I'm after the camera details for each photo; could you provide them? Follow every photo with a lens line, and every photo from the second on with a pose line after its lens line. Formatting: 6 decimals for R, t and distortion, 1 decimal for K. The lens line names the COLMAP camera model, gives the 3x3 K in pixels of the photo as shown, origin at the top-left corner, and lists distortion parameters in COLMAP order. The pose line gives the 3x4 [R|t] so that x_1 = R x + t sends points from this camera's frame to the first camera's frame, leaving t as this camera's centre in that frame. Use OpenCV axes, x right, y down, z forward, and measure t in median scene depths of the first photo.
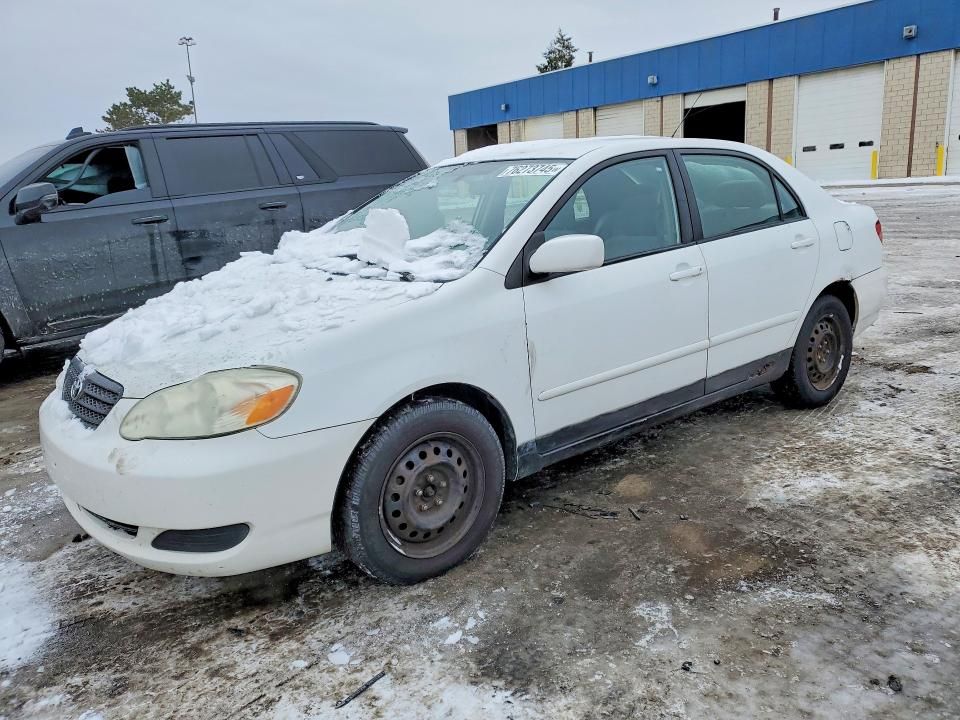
lens RADIAL K [[775.1, 0, 476.5], [0, 775.1, 363.5], [0, 0, 1]] dist [0.012102, 0.005439]
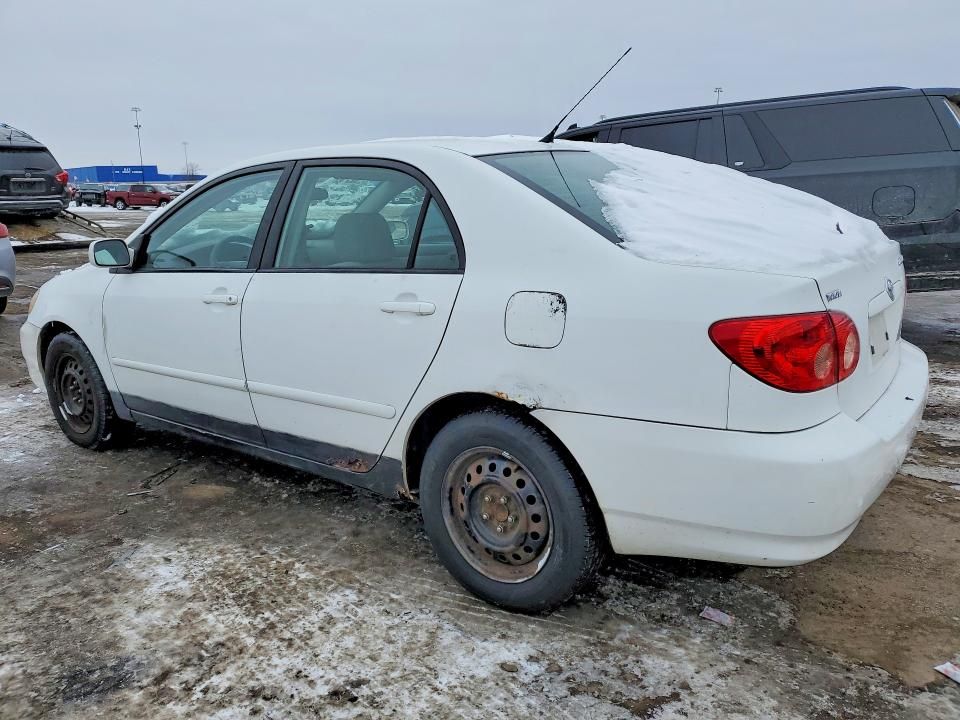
lens RADIAL K [[756.6, 0, 480.3], [0, 756.6, 358.7], [0, 0, 1]] dist [0.022541, 0.007331]
pose [[0.214618, 0.253864, -0.943129, 1.130797], [-0.215696, 0.954107, 0.207735, -0.283452], [0.952583, 0.158846, 0.259526, 1.006279]]
